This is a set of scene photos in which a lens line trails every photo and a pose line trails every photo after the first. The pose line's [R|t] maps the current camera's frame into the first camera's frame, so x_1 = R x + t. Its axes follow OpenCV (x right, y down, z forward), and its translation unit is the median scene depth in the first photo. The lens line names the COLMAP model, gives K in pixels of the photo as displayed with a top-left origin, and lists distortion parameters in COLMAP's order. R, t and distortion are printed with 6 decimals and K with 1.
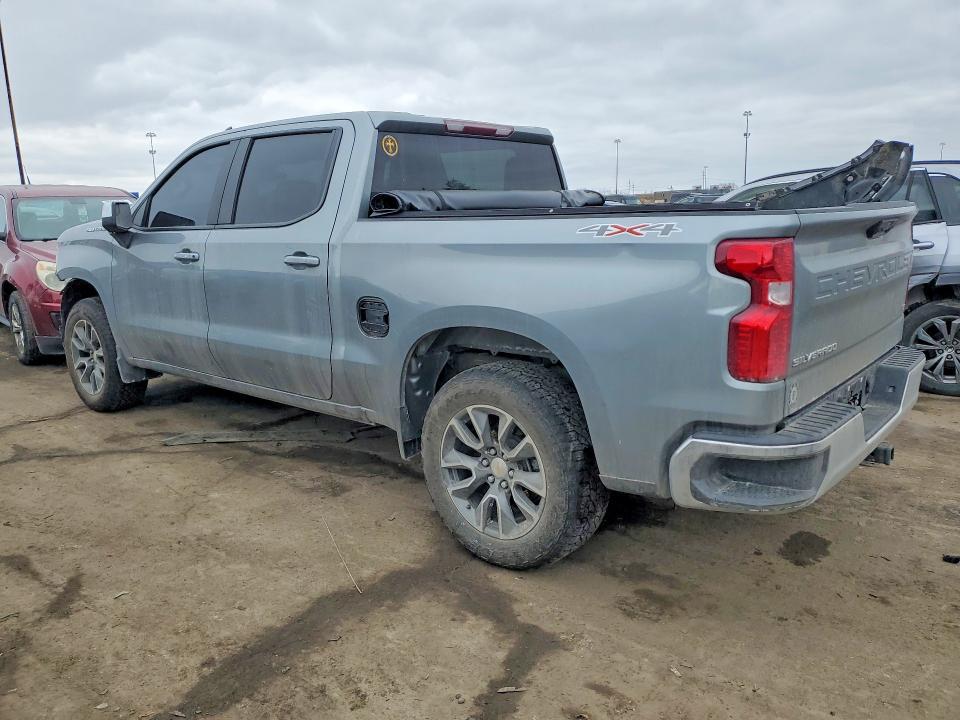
lens RADIAL K [[751.5, 0, 472.9], [0, 751.5, 361.5], [0, 0, 1]] dist [0.016326, 0.001280]
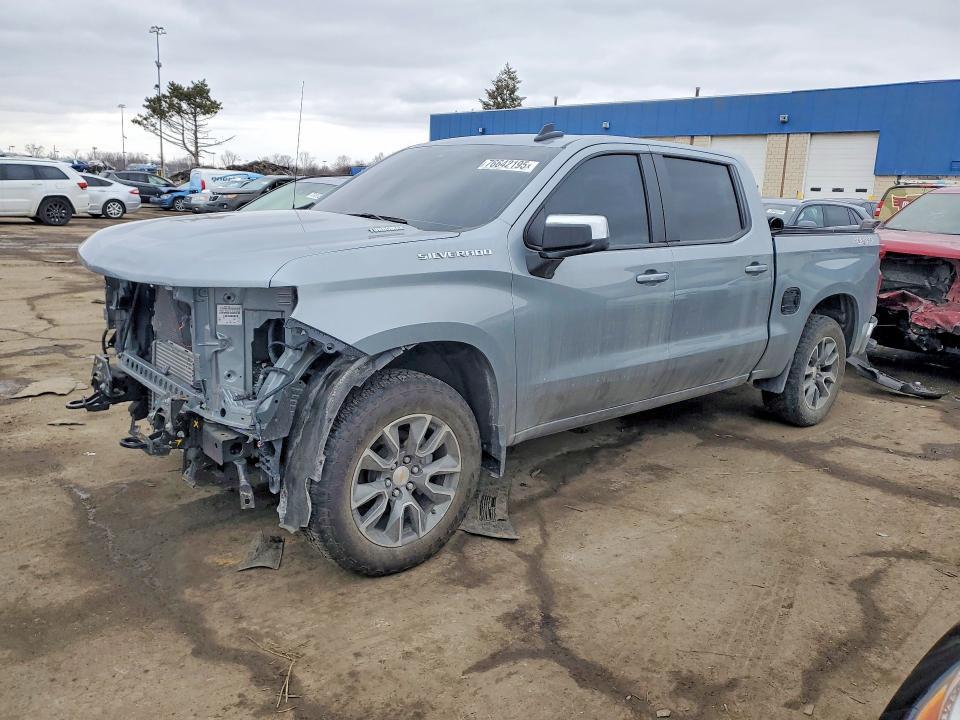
lens RADIAL K [[765.8, 0, 480.0], [0, 765.8, 360.0], [0, 0, 1]] dist [0.028186, 0.006672]
pose [[0.112735, -0.193397, 0.974622, -1.551544], [0.151300, 0.972778, 0.175531, -0.277481], [-0.982038, 0.127672, 0.138927, 1.272159]]
